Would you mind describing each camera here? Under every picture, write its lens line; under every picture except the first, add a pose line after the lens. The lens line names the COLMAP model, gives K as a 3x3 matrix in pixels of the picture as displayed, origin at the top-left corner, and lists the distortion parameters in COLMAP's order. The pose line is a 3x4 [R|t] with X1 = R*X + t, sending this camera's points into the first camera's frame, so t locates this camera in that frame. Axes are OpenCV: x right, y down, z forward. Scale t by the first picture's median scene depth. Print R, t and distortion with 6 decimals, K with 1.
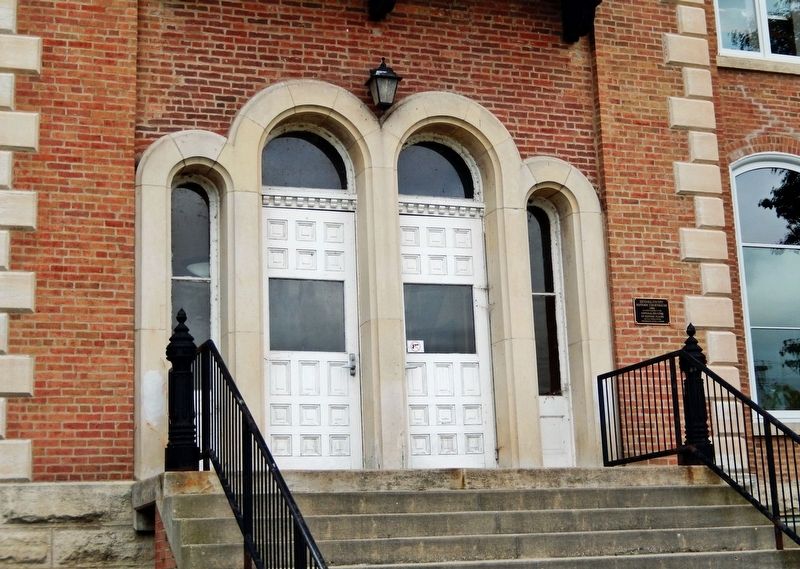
lens RADIAL K [[1364.1, 0, 424.7], [0, 1364.1, 258.1], [0, 0, 1]] dist [0.024103, -0.004462]
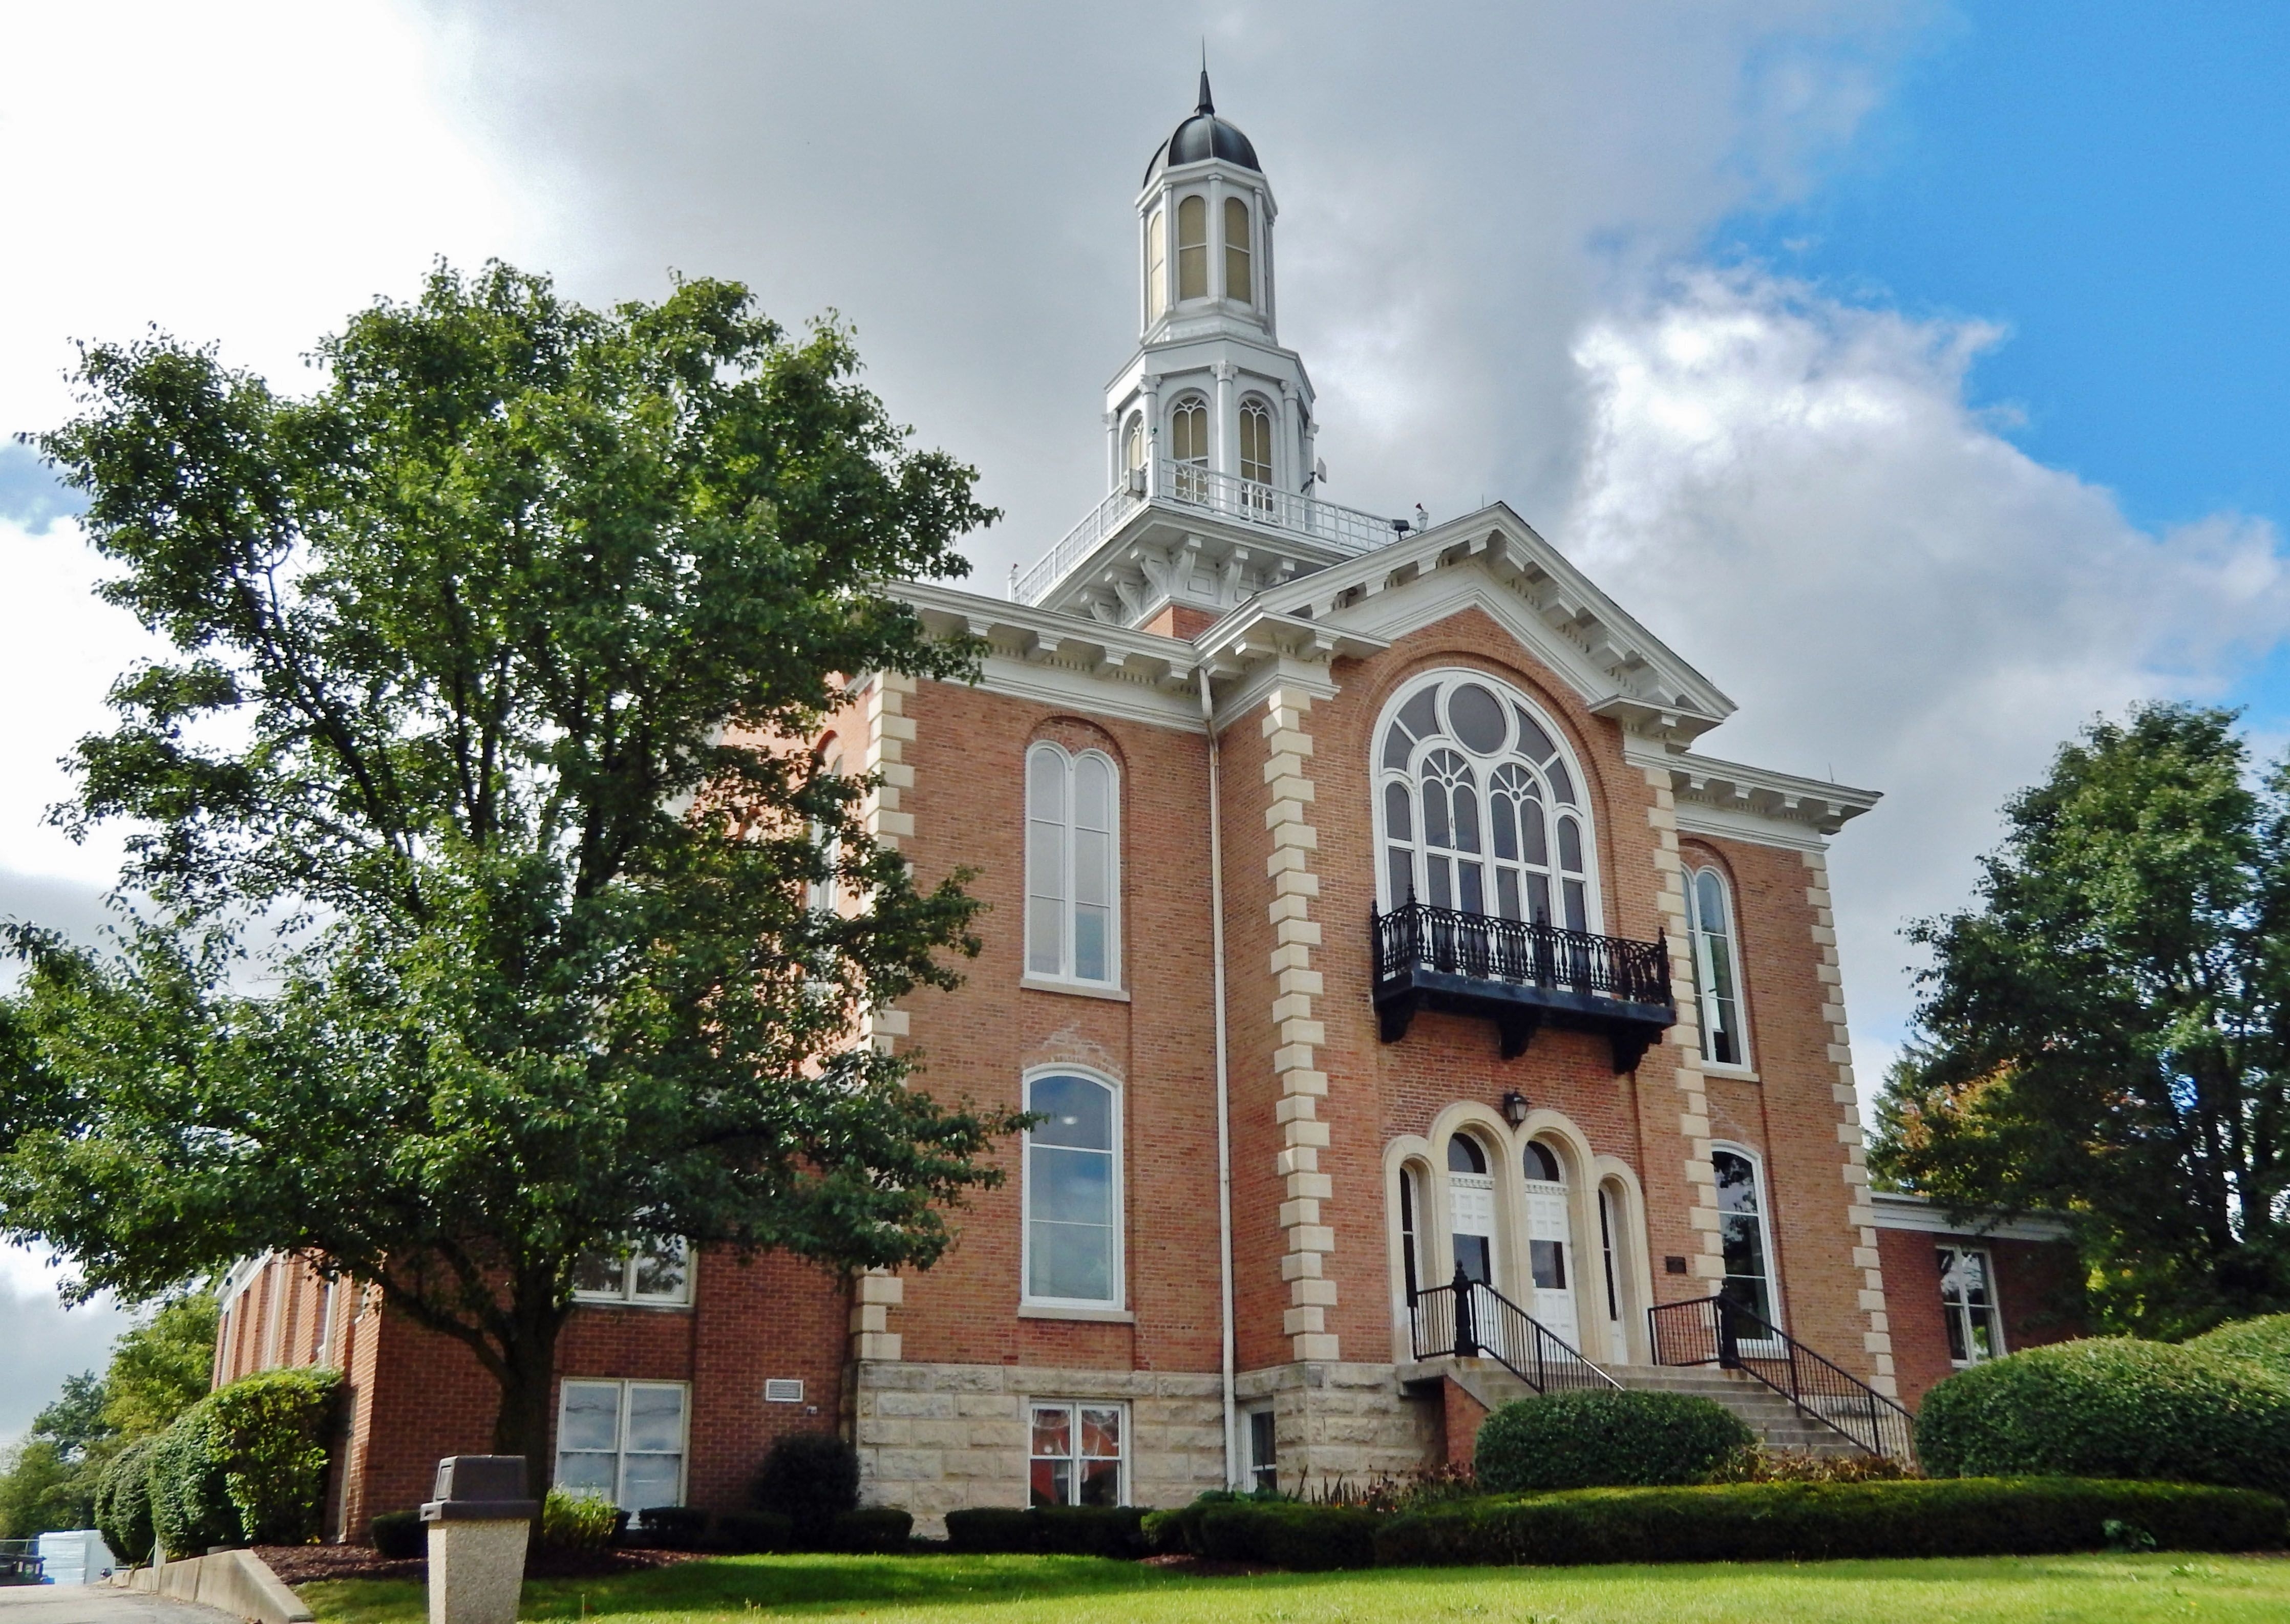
lens RADIAL K [[1980.4, 0, 1139.3], [0, 1980.4, 843.8], [0, 0, 1]] dist [-0.004101, -0.001524]
pose [[0.992050, 0.070012, 0.104568, -0.685869], [-0.056502, 0.990293, -0.126996, -0.110990], [-0.112444, 0.120078, 0.986376, -1.138933]]
